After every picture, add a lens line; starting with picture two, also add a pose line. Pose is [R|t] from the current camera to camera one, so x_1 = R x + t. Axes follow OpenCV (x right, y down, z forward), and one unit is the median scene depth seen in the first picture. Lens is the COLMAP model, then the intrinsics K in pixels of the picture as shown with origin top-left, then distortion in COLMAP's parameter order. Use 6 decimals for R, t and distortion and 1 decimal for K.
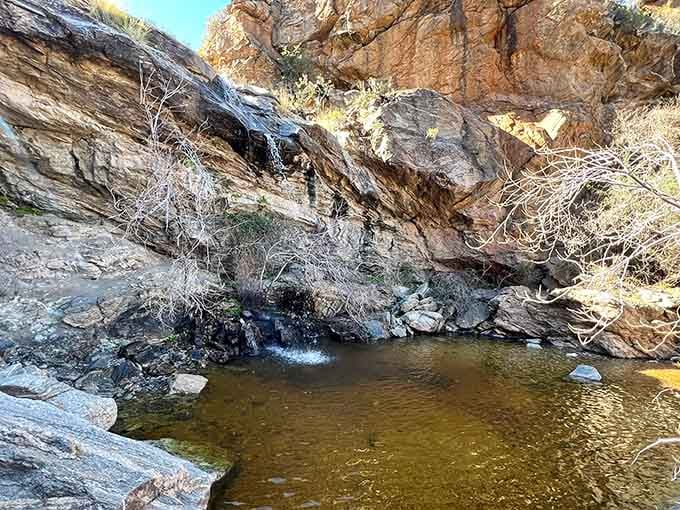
lens RADIAL K [[345.8, 0, 341.0], [0, 345.8, 255.0], [0, 0, 1]] dist [-0.003027, -0.002174]
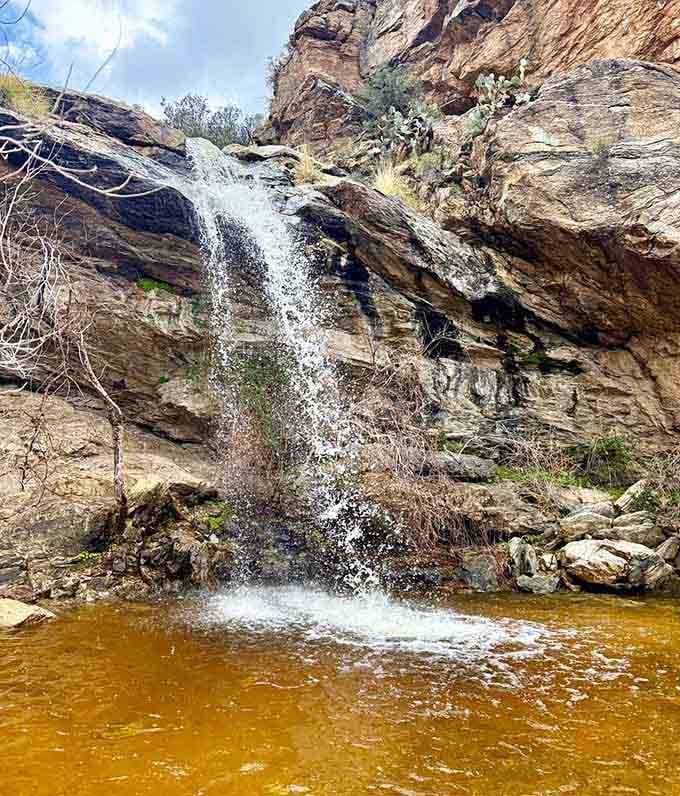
lens RADIAL K [[629.1, 0, 338.4], [0, 629.1, 408.0], [0, 0, 1]] dist [0.077143, -0.105106]
pose [[0.886834, -0.067312, -0.457159, 0.294001], [0.025831, 0.995008, -0.096396, 0.061057], [0.461366, 0.073679, 0.884145, 0.112225]]
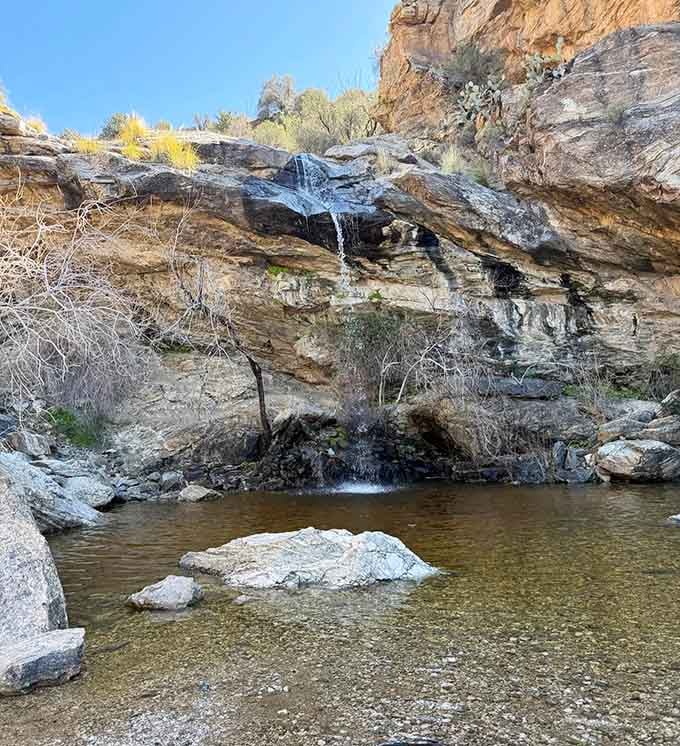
lens RADIAL K [[640.3, 0, 335.3], [0, 640.3, 377.2], [0, 0, 1]] dist [0.071788, -0.121051]
pose [[0.715407, -0.103295, -0.691031, 0.568062], [0.081078, 0.994603, -0.064735, 0.087442], [0.693988, -0.009715, 0.719921, -0.040103]]
